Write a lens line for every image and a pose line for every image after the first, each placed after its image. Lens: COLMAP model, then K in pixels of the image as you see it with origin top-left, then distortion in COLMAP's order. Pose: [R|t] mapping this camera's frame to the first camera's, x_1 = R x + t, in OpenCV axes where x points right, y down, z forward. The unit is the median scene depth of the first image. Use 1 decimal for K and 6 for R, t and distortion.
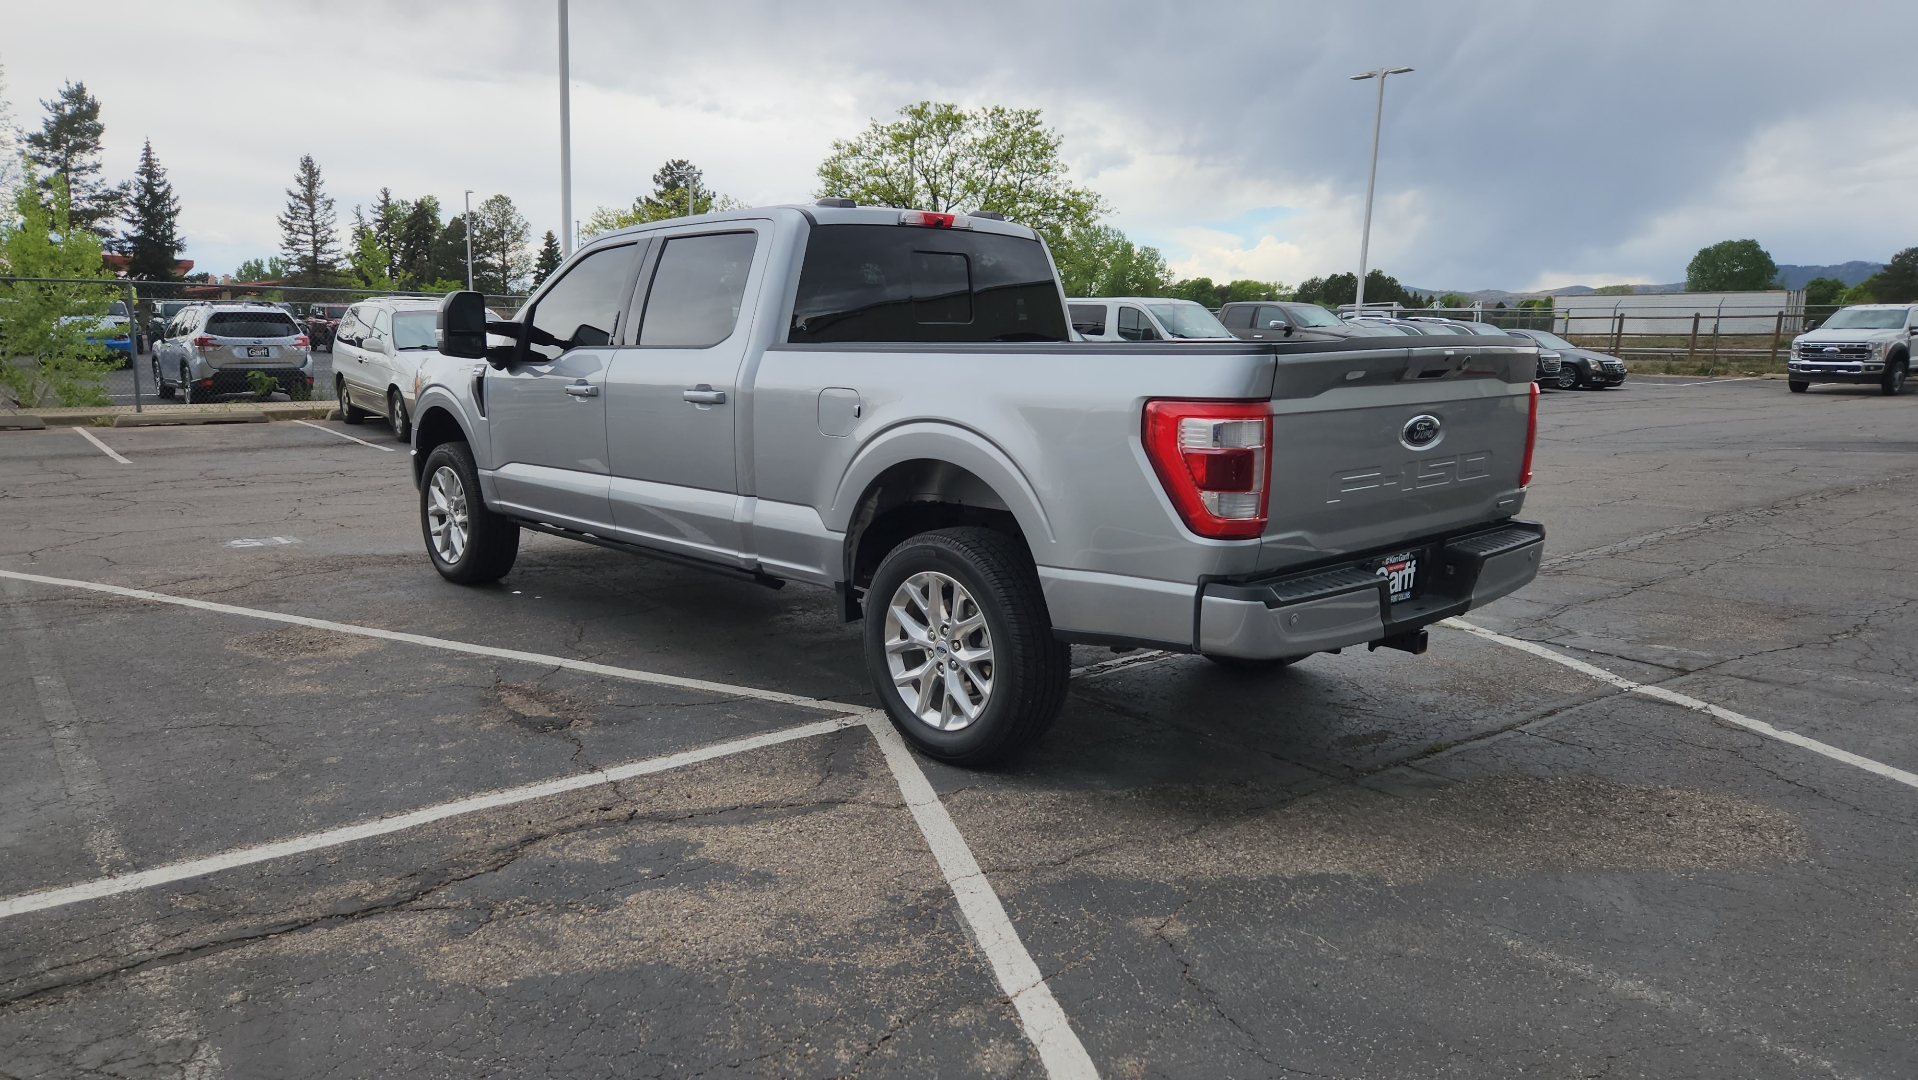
lens RADIAL K [[1270.8, 0, 926.0], [0, 1270.8, 538.8], [0, 0, 1]] dist [0.077489, -0.070305]
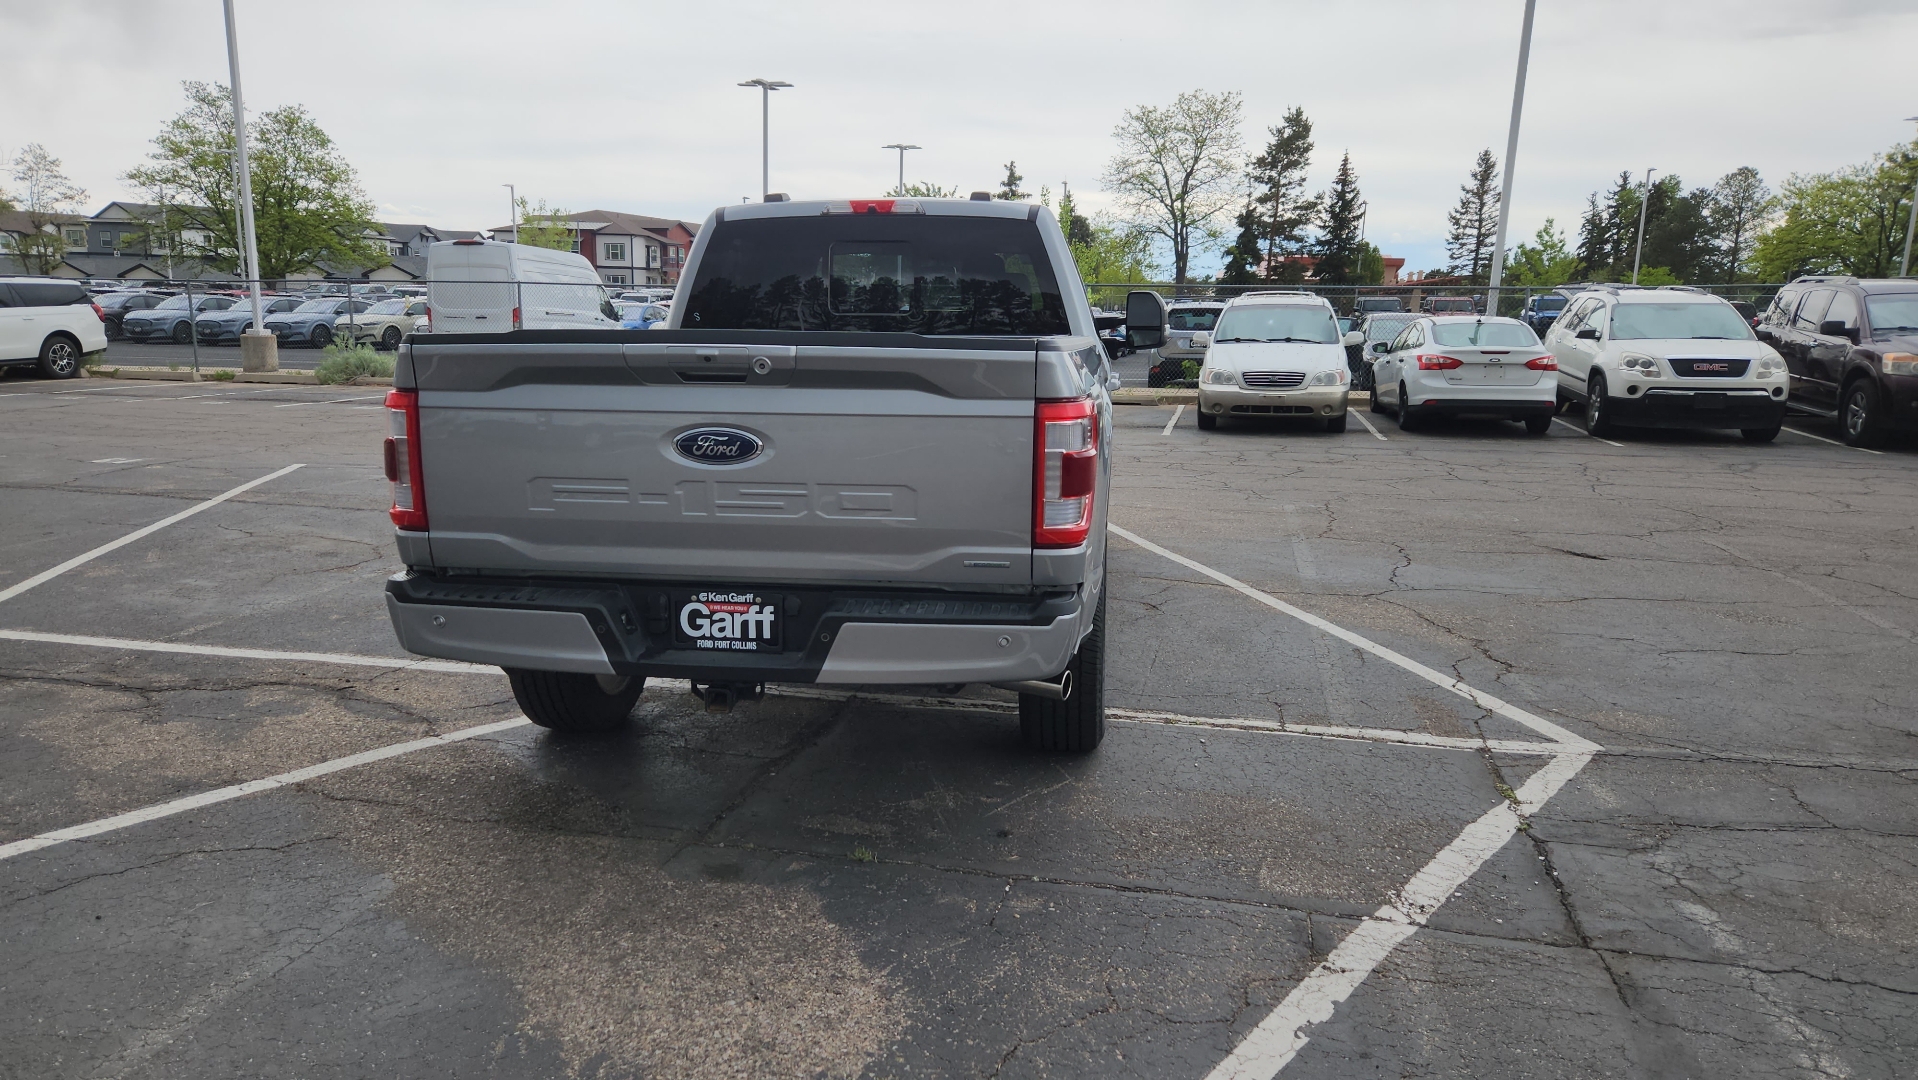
lens RADIAL K [[1272.6, 0, 930.4], [0, 1272.6, 550.7], [0, 0, 1]] dist [0.077769, -0.064273]
pose [[0.638827, 0.138755, -0.756735, 0.599264], [-0.127904, 0.989068, 0.073381, -0.051535], [0.758644, 0.049911, 0.649590, 0.310910]]
